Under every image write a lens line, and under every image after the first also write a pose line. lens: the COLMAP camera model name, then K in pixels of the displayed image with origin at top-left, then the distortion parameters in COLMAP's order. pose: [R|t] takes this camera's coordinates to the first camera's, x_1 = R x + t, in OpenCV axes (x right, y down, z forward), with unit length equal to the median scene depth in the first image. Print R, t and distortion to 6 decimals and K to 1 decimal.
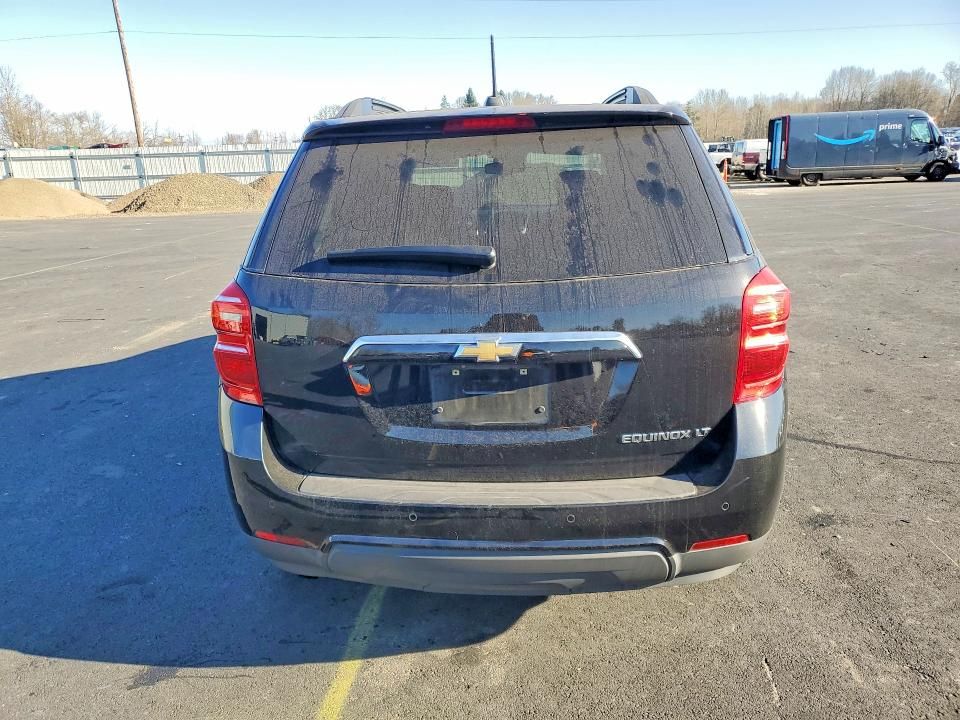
lens RADIAL K [[743.2, 0, 480.0], [0, 743.2, 360.0], [0, 0, 1]] dist [0.007176, 0.006086]
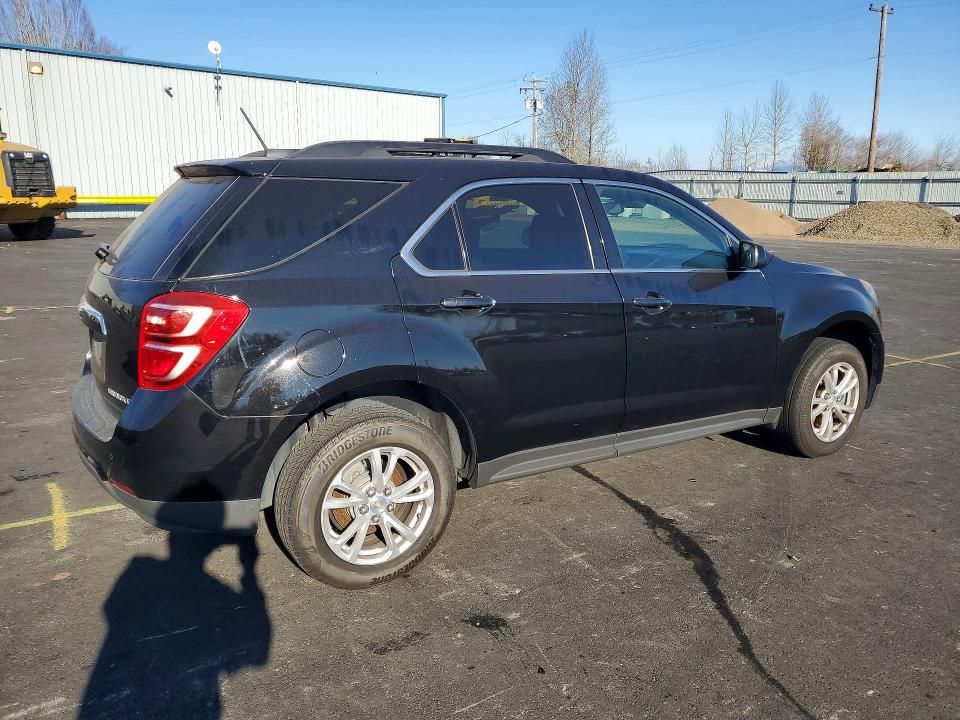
lens RADIAL K [[743.2, 0, 480.0], [0, 743.2, 360.0], [0, 0, 1]] dist [0.007176, 0.006086]
pose [[0.573692, 0.218694, -0.789336, 0.092639], [-0.241646, 0.965992, 0.092010, -0.013830], [0.782614, 0.137954, 0.607028, 0.035844]]
